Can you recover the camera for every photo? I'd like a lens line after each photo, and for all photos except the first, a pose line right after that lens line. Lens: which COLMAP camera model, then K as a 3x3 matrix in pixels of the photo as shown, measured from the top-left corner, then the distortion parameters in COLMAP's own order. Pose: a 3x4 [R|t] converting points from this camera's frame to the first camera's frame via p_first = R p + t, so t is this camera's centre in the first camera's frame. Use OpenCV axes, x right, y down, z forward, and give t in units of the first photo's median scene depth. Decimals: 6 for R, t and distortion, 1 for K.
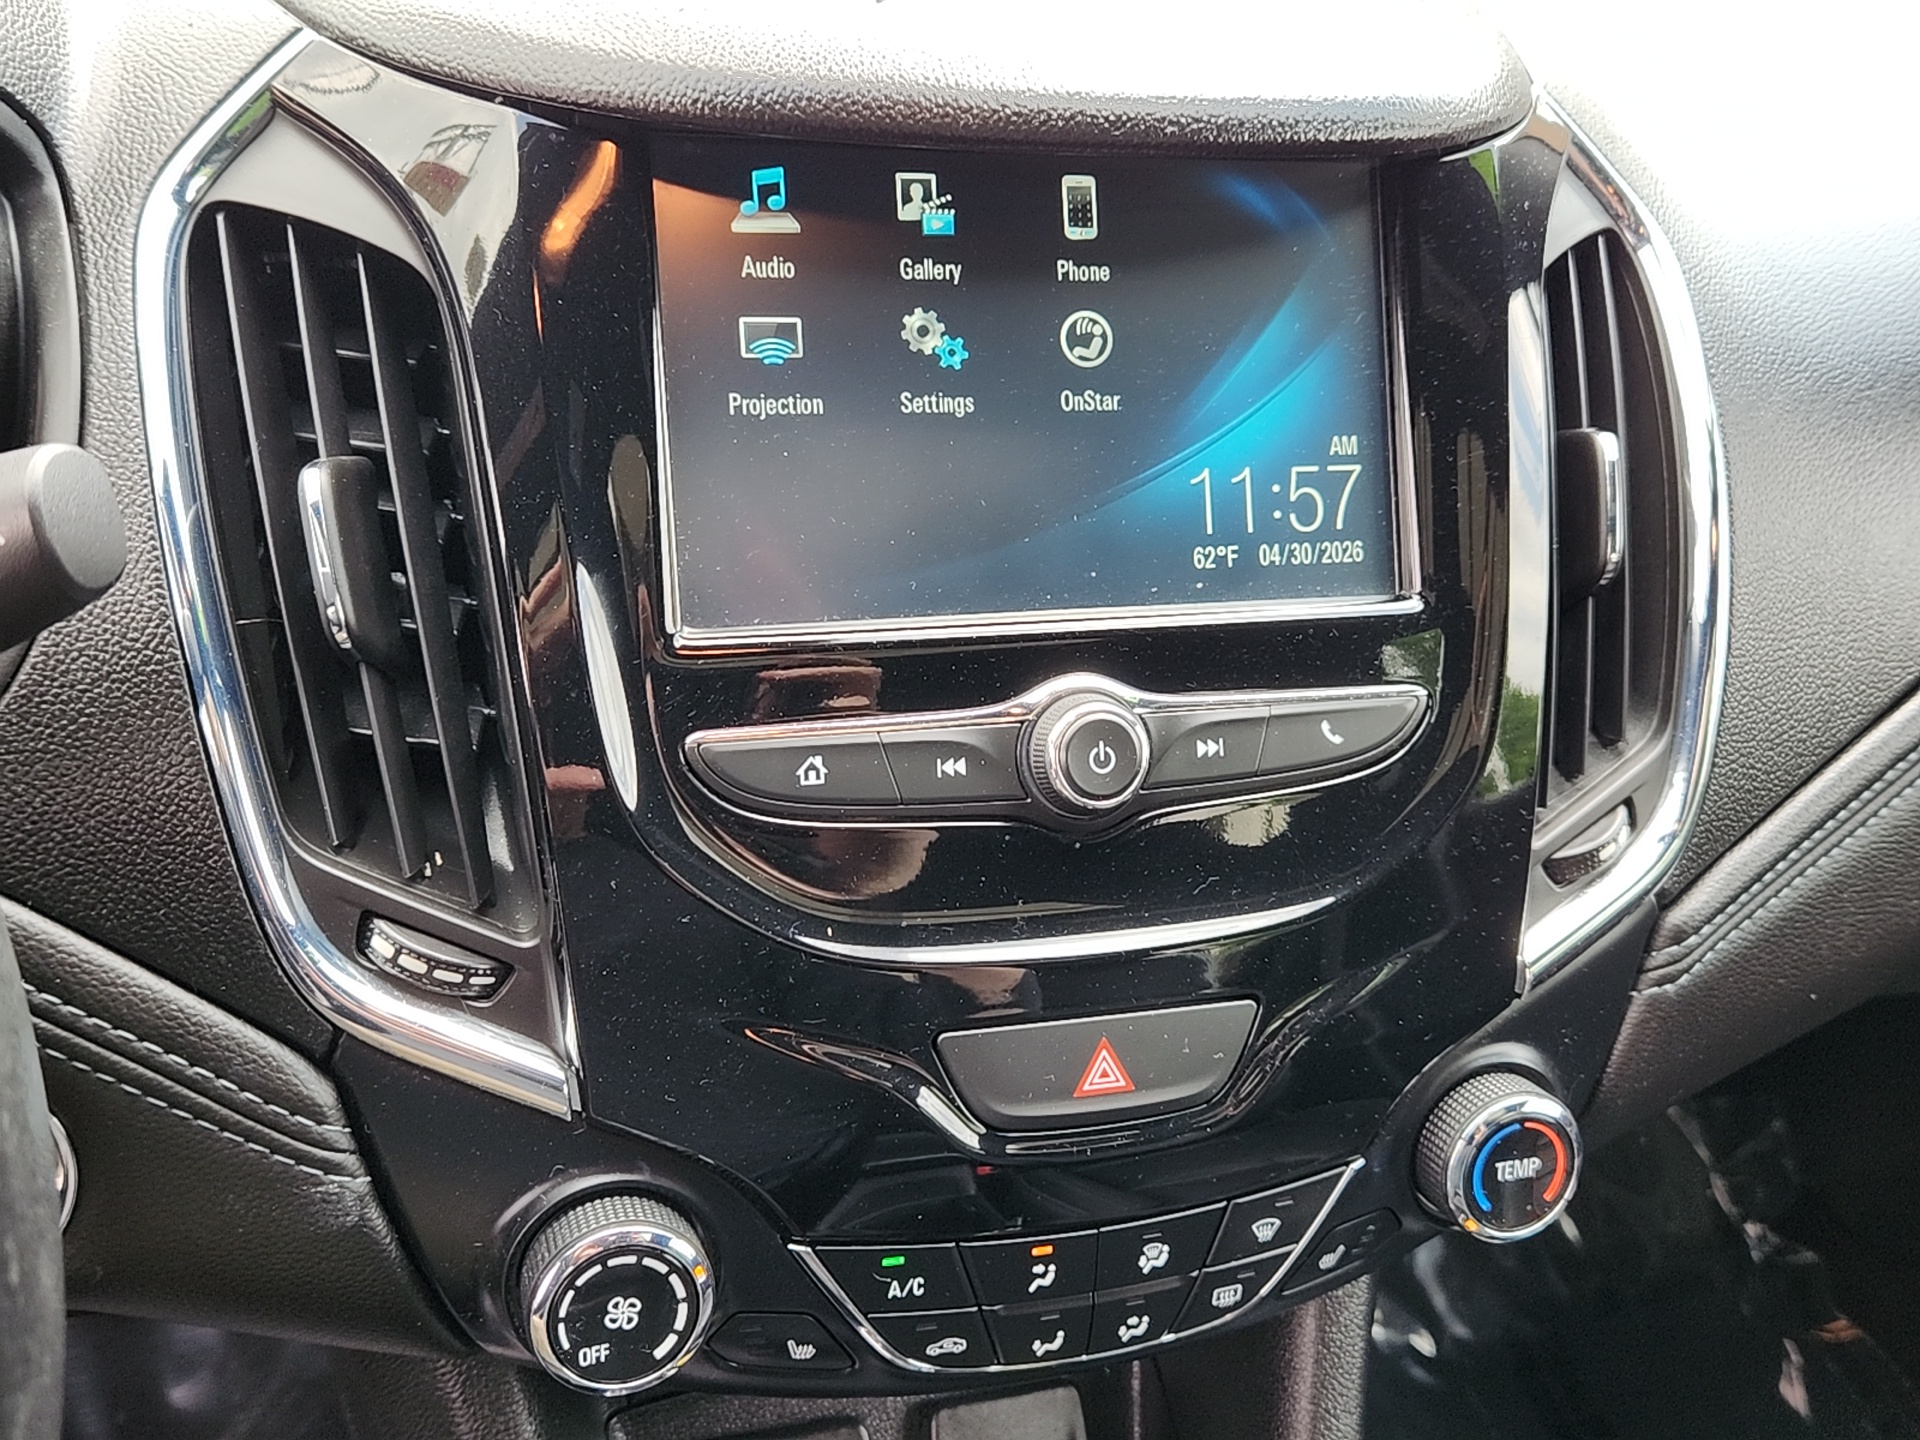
lens RADIAL K [[1921.1, 0, 961.4], [0, 1921.1, 707.4], [0, 0, 1]] dist [0.035459, 0.000000]
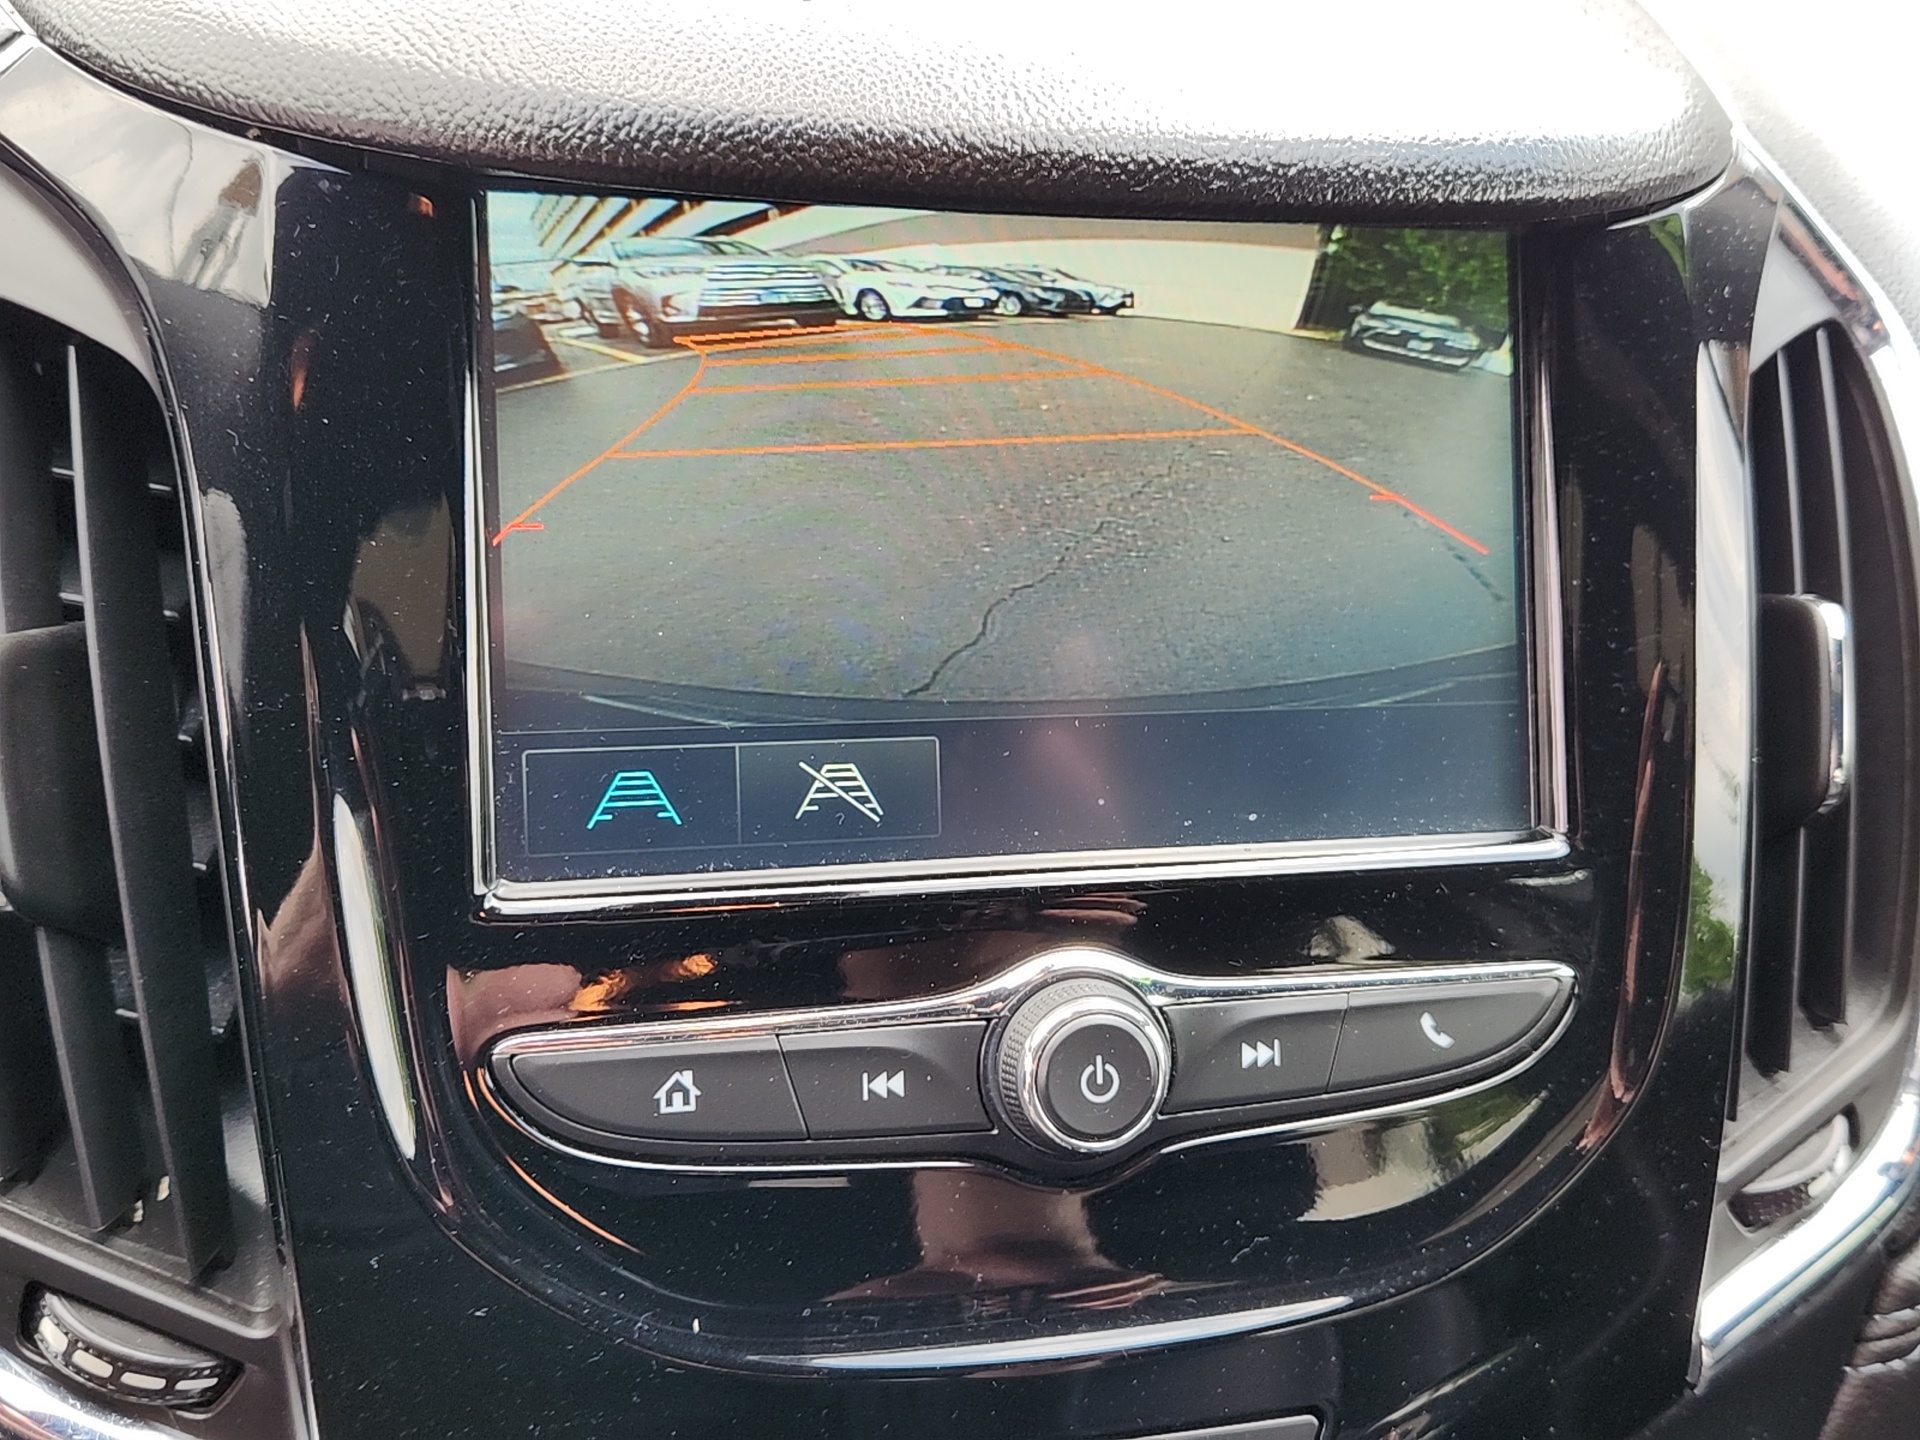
lens RADIAL K [[1921.1, 0, 960.0], [0, 1921.1, 730.6], [0, 0, 1]] dist [0.035459, 0.000000]
pose [[0.997869, 0.025891, -0.059894, 0.061406], [-0.026625, 0.999579, -0.011487, -0.091116], [0.059572, 0.013057, 0.998139, 0.299347]]
